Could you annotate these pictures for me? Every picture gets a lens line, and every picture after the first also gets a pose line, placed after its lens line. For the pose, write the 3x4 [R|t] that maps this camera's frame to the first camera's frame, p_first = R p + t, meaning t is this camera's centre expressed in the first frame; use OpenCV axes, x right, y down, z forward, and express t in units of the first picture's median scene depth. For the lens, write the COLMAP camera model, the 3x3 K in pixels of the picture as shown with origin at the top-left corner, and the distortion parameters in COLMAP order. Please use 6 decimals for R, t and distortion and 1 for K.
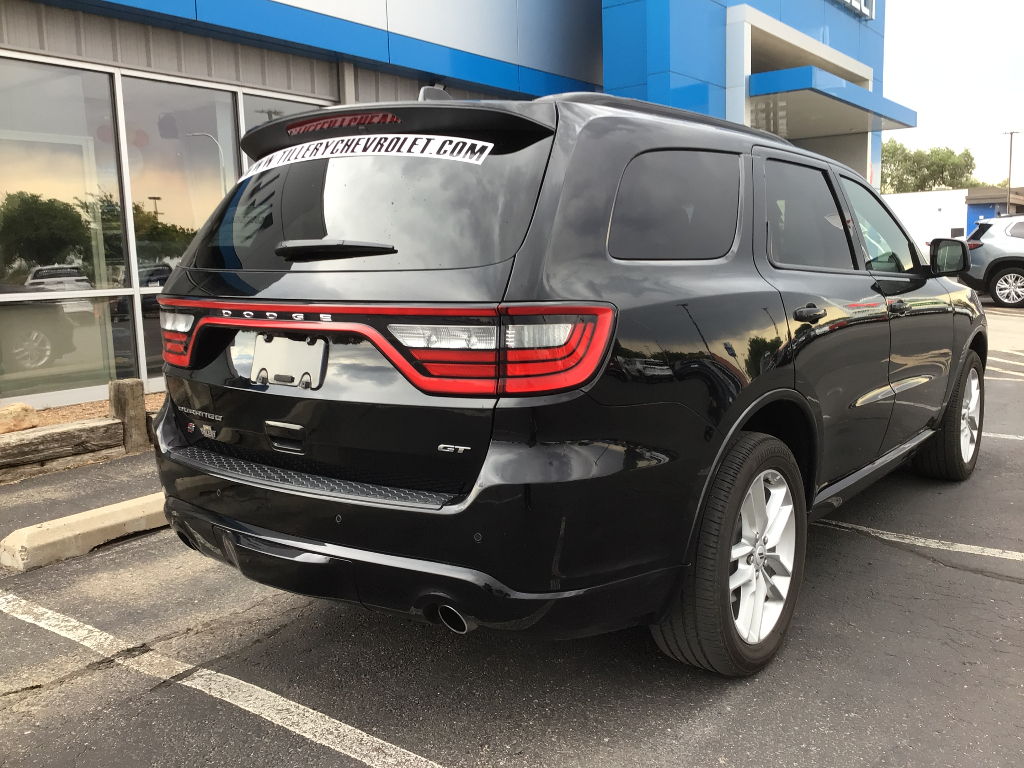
lens RADIAL K [[948.6, 0, 511.7], [0, 948.6, 390.2], [0, 0, 1]] dist [0.038128, 0.000000]
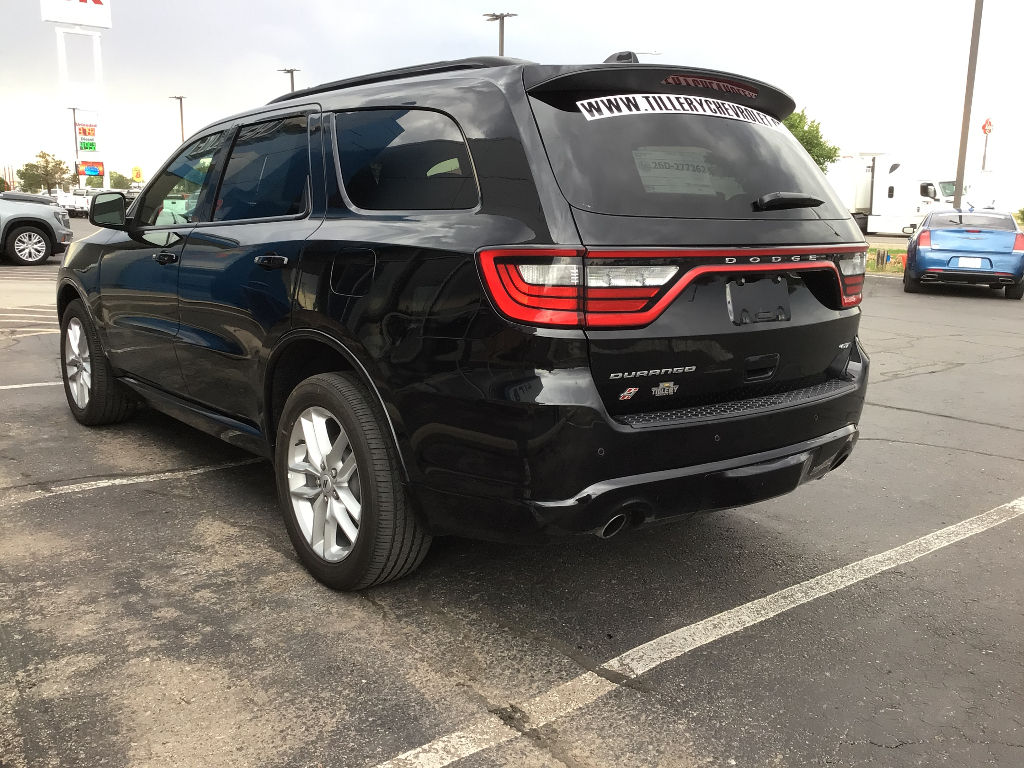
lens RADIAL K [[948.6, 0, 503.7], [0, 948.6, 384.7], [0, 0, 1]] dist [0.038128, 0.000000]
pose [[0.218690, -0.151972, 0.963888, -1.231738], [0.122475, 0.984261, 0.127396, -0.098251], [-0.968078, 0.090192, 0.233861, 0.907665]]
